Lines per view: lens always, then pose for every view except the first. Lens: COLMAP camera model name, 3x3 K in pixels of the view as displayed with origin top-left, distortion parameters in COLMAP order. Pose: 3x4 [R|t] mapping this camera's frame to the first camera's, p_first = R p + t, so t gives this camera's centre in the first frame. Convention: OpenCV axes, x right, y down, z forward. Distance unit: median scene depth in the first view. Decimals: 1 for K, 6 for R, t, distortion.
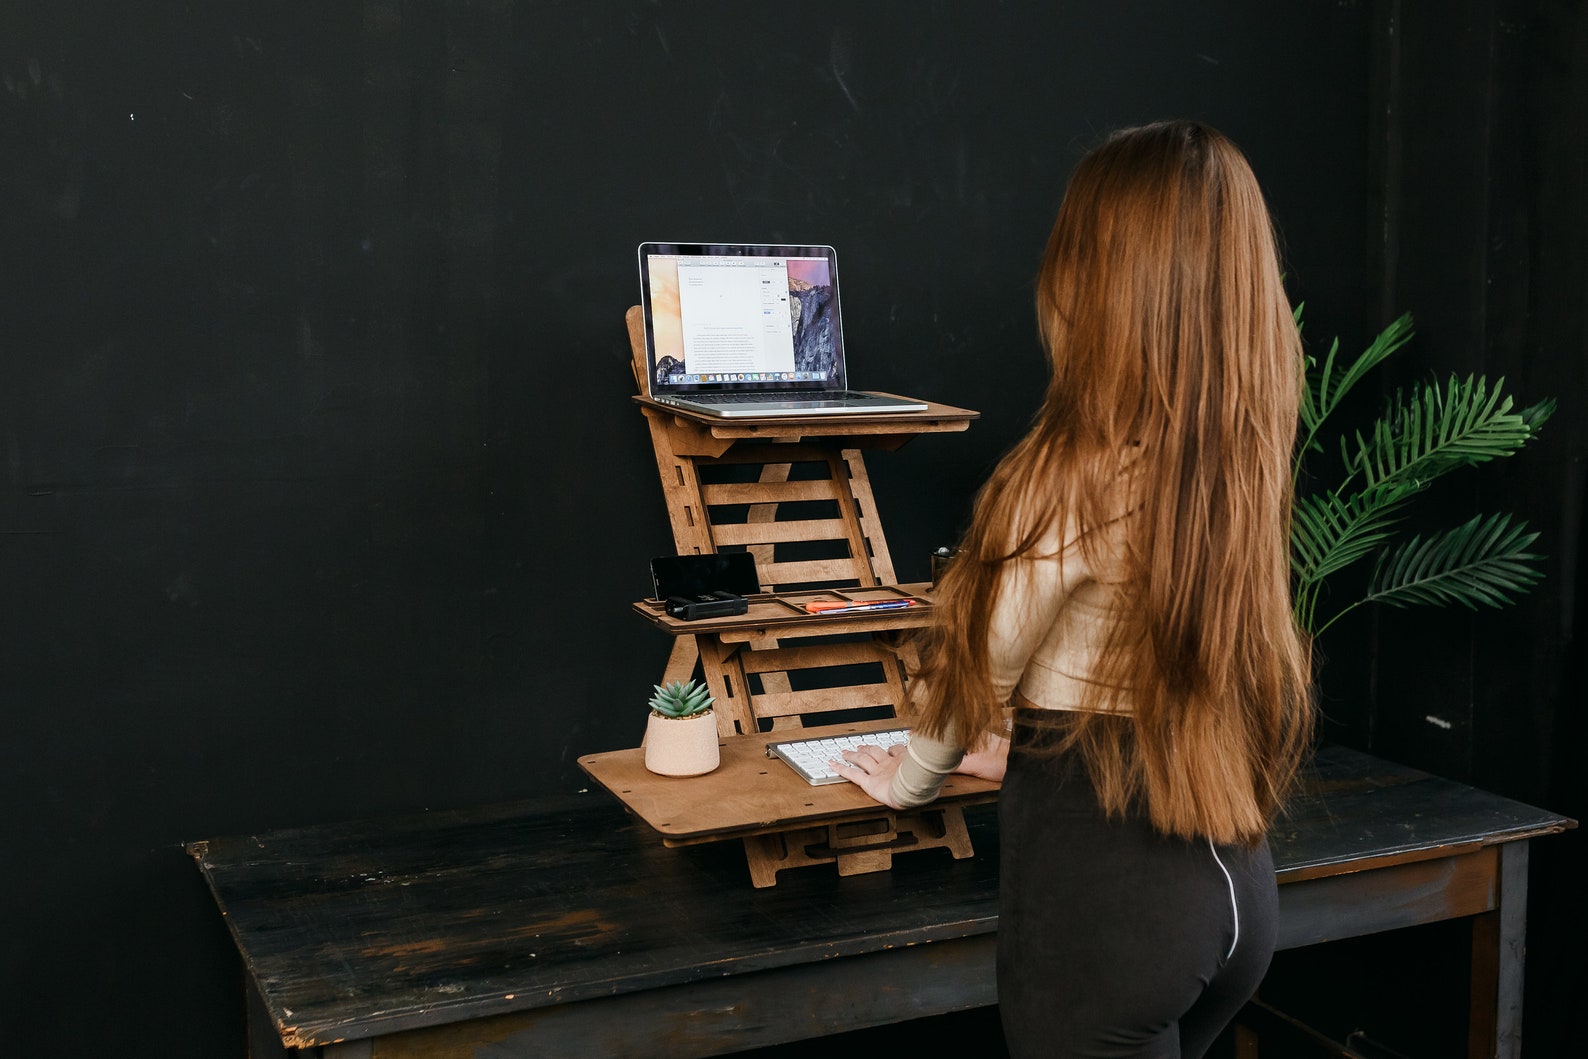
lens RADIAL K [[1870.5, 0, 836.7], [0, 1870.5, 523.1], [0, 0, 1]] dist [0.033480, 0.000000]
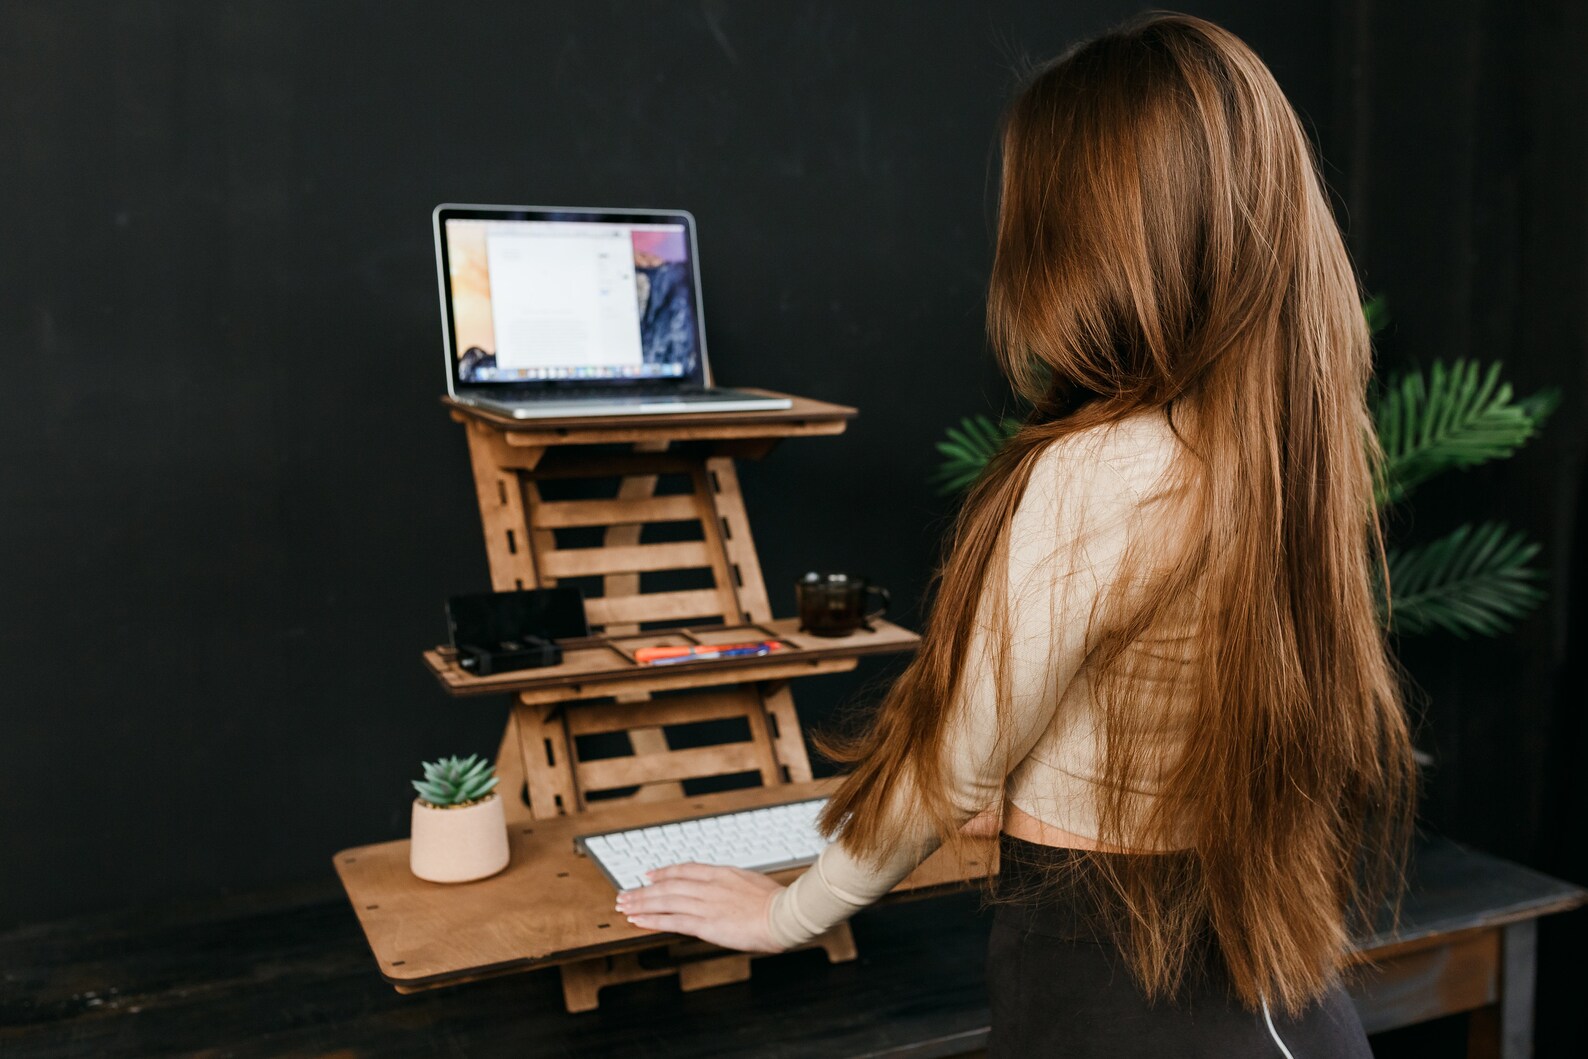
lens RADIAL K [[1618.7, 0, 845.1], [0, 1618.7, 558.2], [0, 0, 1]] dist [0.026718, 0.000000]
pose [[0.999835, -0.012397, -0.013283, 0.077621], [0.012614, 0.999786, 0.016424, -0.006436], [0.013076, -0.016589, 0.999777, 0.292194]]
